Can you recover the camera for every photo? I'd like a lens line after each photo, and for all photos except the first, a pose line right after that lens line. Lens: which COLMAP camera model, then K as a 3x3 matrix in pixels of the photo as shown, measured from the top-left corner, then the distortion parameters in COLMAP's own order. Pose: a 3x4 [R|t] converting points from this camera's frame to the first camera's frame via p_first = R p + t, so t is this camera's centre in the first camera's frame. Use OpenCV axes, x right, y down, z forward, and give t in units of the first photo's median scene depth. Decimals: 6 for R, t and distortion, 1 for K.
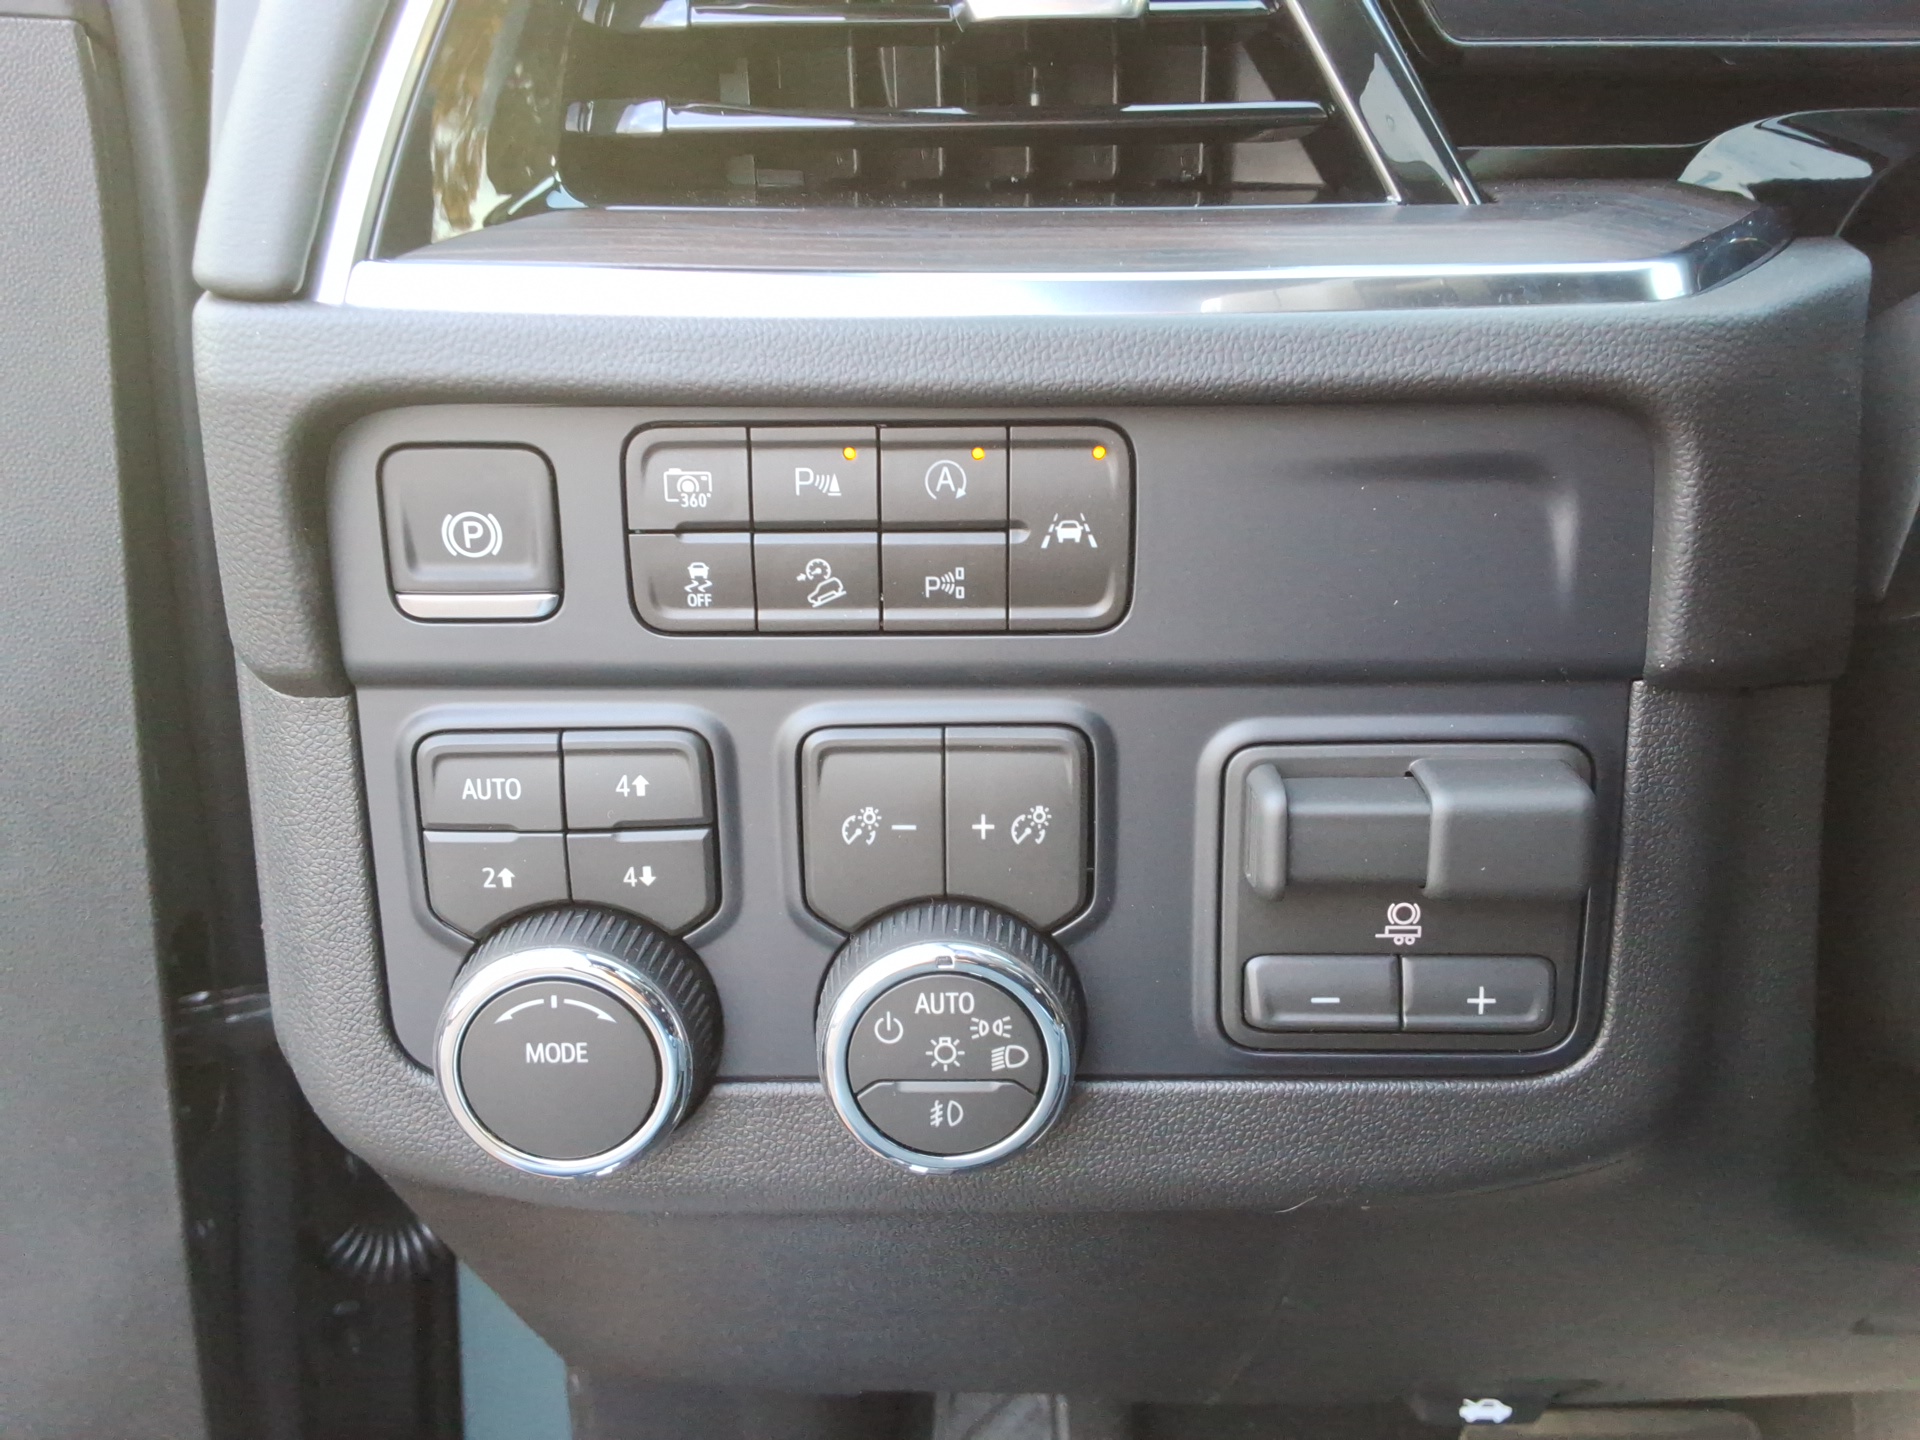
lens RADIAL K [[1525.6, 0, 972.2], [0, 1525.6, 700.5], [0, 0, 1]] dist [0.130321, -0.208776]
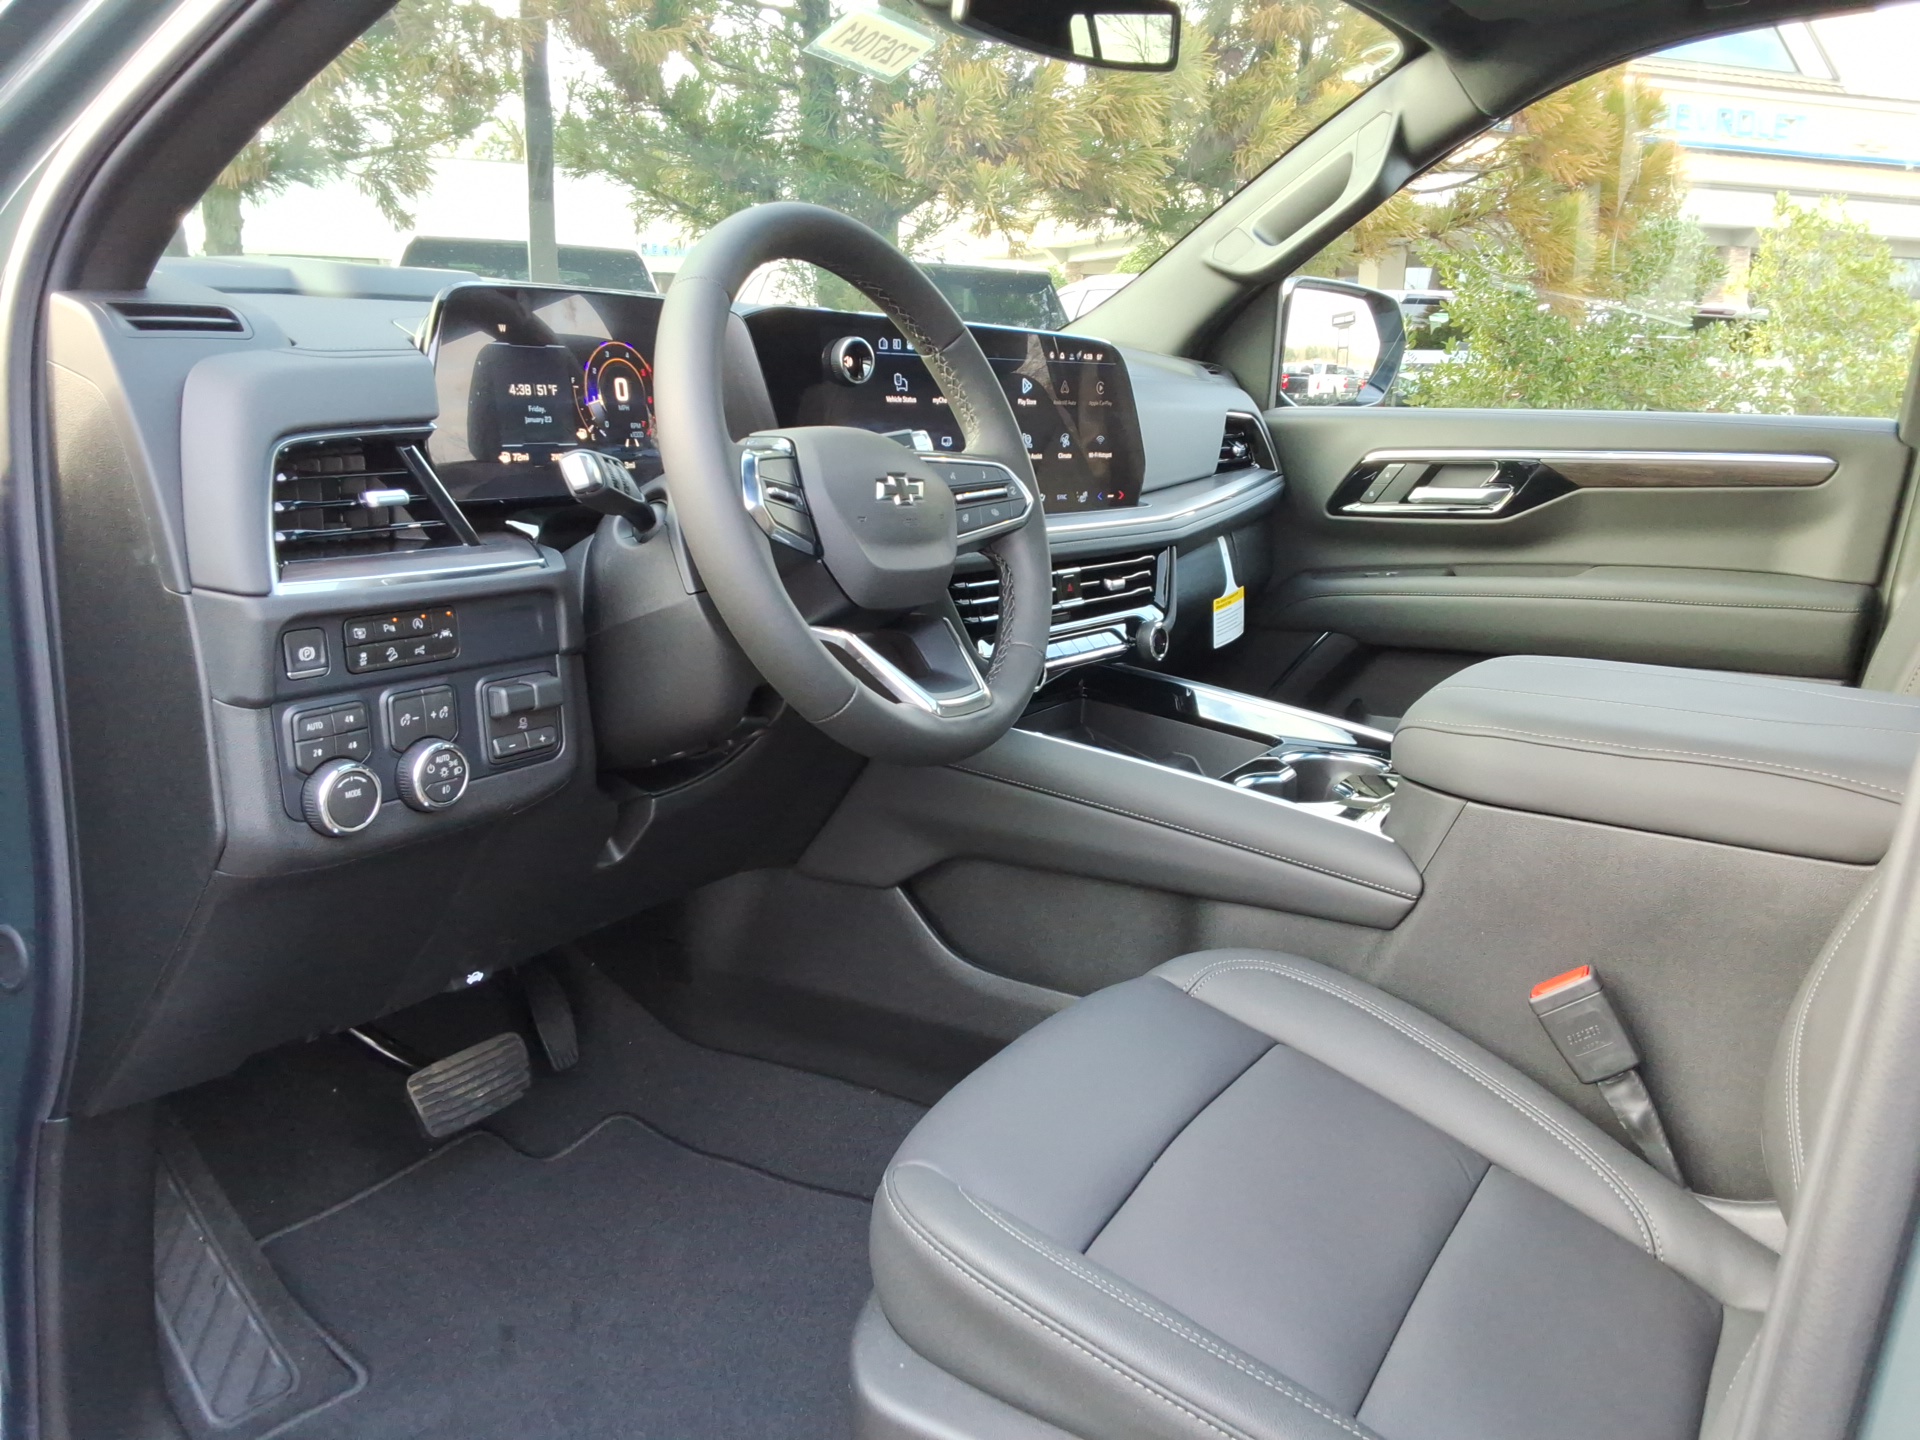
lens RADIAL K [[1525.6, 0, 972.2], [0, 1525.6, 700.5], [0, 0, 1]] dist [0.130321, -0.208776]
pose [[0.520443, -0.150444, 0.840539, -2.526774], [0.238710, 0.970744, 0.025945, 0.270051], [-0.819852, 0.187142, 0.541130, -2.172744]]
